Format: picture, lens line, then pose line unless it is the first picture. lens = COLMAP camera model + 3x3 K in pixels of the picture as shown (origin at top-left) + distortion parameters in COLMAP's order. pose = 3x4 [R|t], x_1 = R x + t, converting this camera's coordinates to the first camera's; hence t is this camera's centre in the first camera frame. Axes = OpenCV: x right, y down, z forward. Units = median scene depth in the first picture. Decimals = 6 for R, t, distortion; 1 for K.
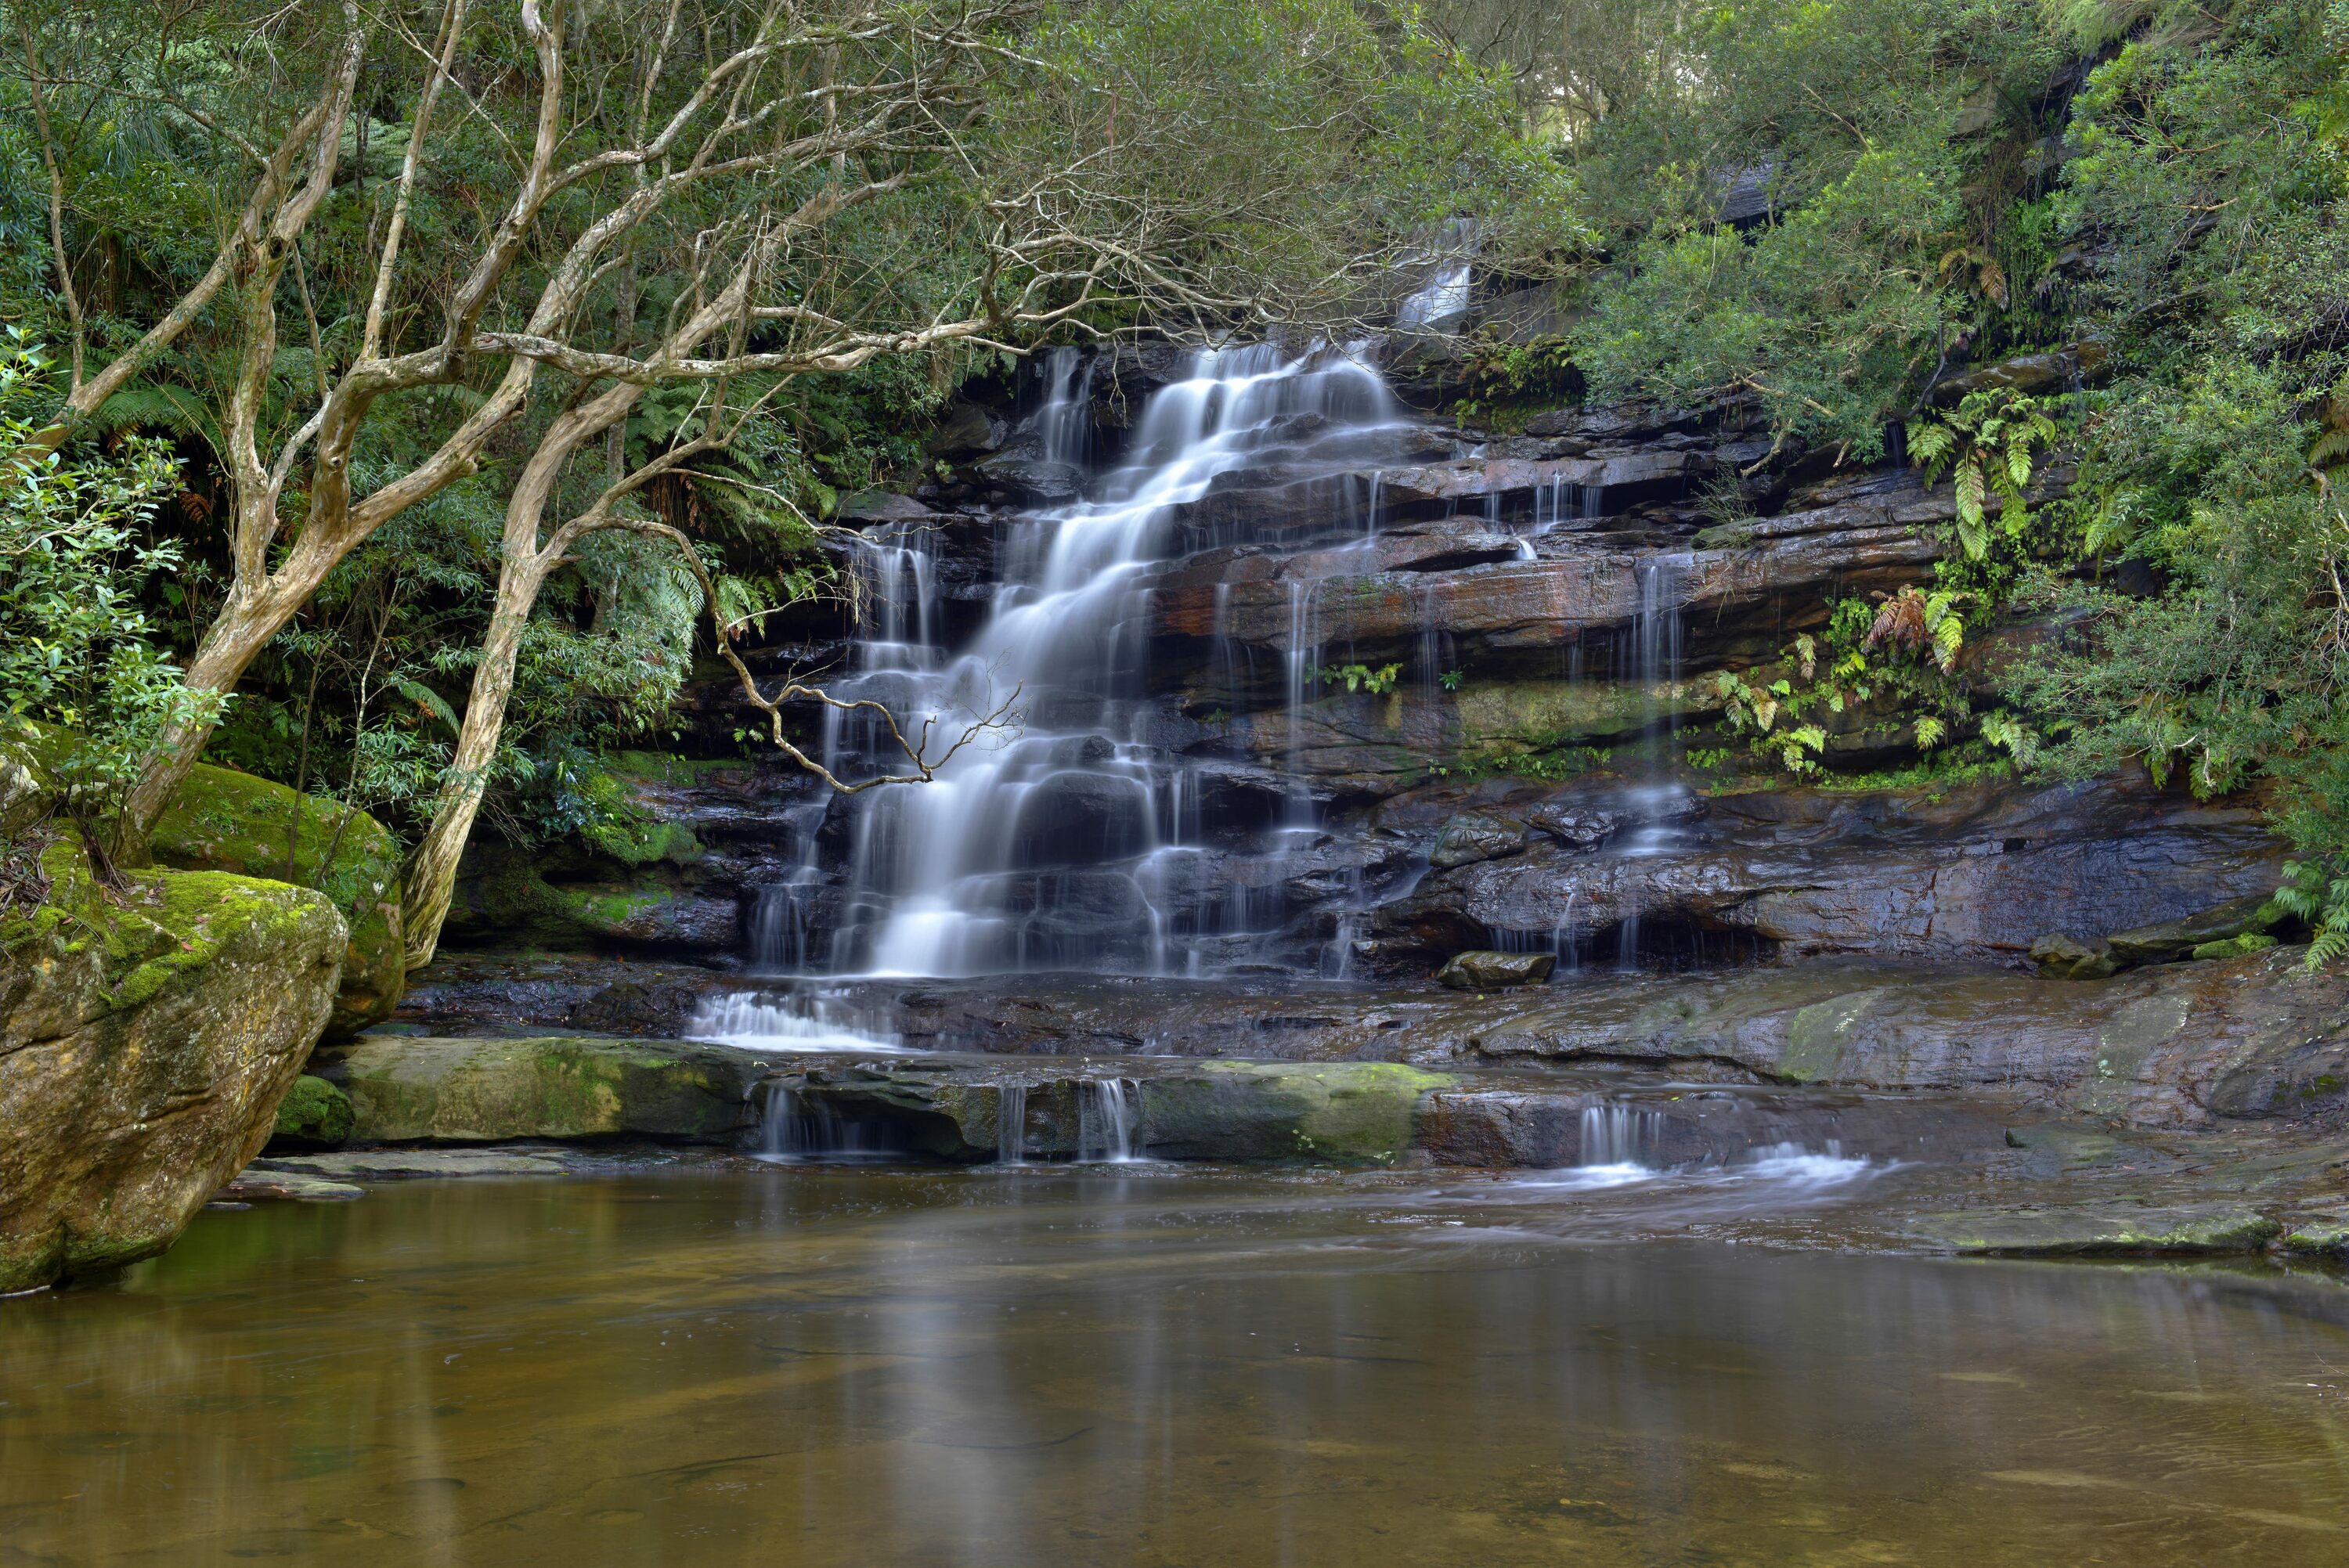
lens RADIAL K [[2479.1, 0, 1174.5], [0, 2479.1, 784.0], [0, 0, 1]] dist [-0.007106, 0.001288]
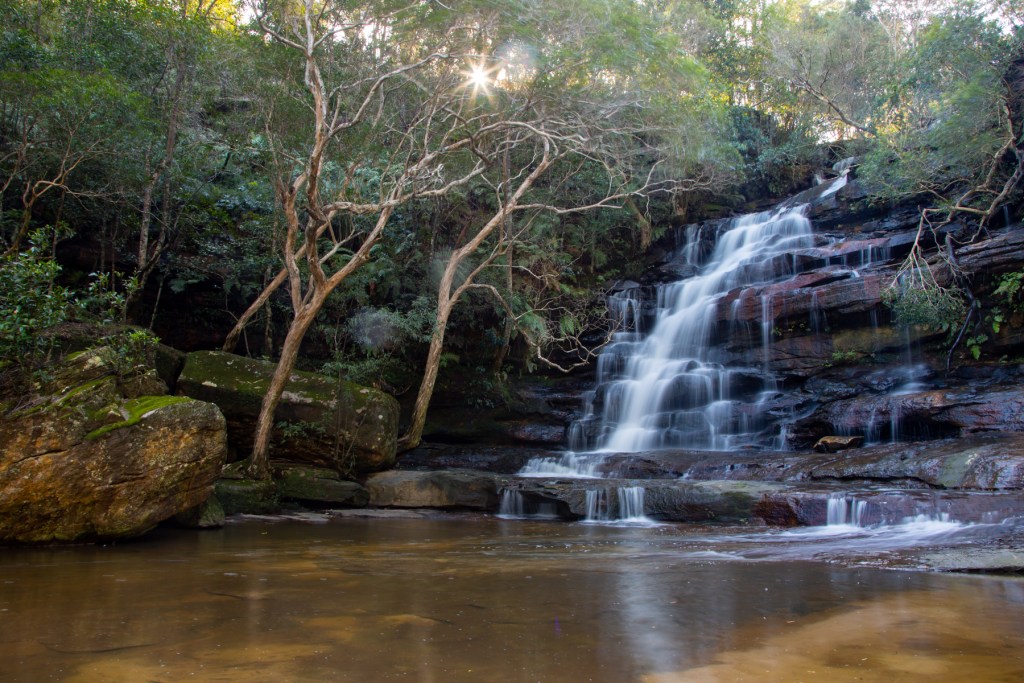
lens RADIAL K [[781.8, 0, 512.0], [0, 781.8, 341.5], [0, 0, 1]] dist [-0.102289, 0.012431]
pose [[0.913529, -0.066225, -0.401346, 0.136861], [0.033410, 0.995540, -0.088223, 0.029228], [0.405399, 0.067185, 0.911668, 0.177199]]
